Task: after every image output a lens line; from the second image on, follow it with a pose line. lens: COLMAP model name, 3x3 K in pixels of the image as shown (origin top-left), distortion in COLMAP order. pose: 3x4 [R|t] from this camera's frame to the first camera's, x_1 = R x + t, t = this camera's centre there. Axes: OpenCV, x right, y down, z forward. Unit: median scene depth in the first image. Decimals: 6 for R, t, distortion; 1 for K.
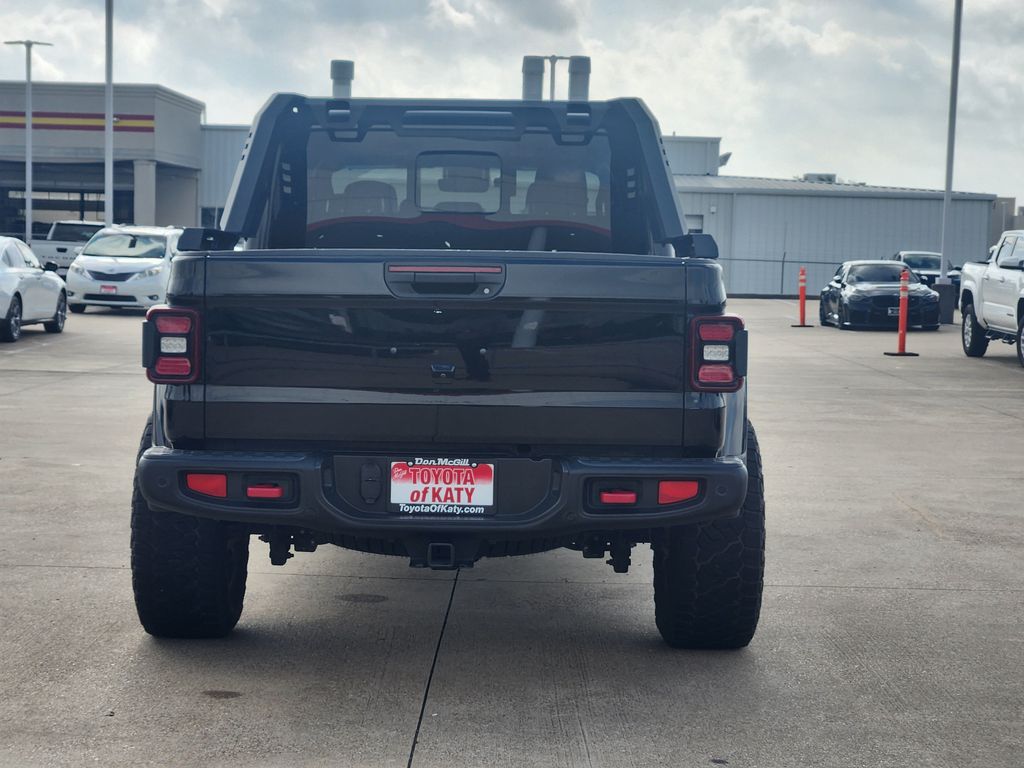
lens RADIAL K [[1938.2, 0, 512.2], [0, 1938.2, 413.1], [0, 0, 1]] dist [-0.790076, 12.128318]
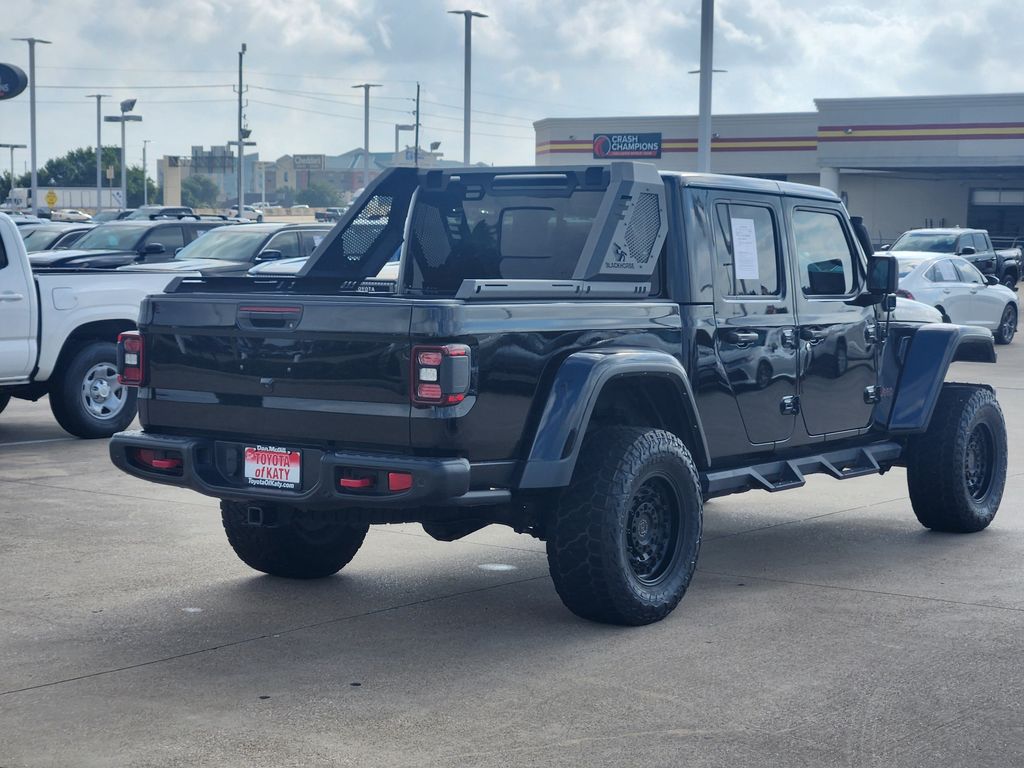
lens RADIAL K [[1938.2, 0, 512.2], [0, 1938.2, 413.1], [0, 0, 1]] dist [-0.790076, 12.128318]
pose [[0.823301, 0.039190, -0.566250, 0.876541], [-0.041491, 0.999100, 0.008821, -0.019513], [0.566086, 0.016232, 0.824186, -0.029807]]
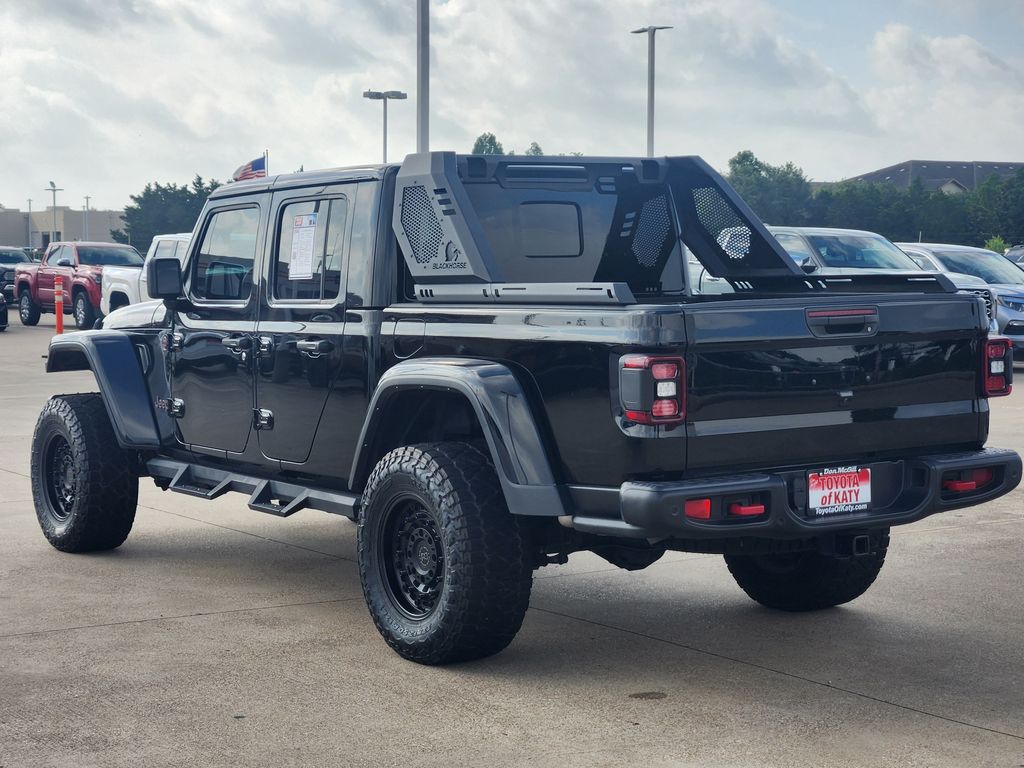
lens RADIAL K [[1938.2, 0, 512.2], [0, 1938.2, 413.1], [0, 0, 1]] dist [-0.790076, 12.128318]
pose [[0.825599, -0.073116, 0.559501, -0.880373], [0.074554, 0.997011, 0.020280, -0.050758], [-0.559311, 0.024970, 0.828582, 0.112824]]
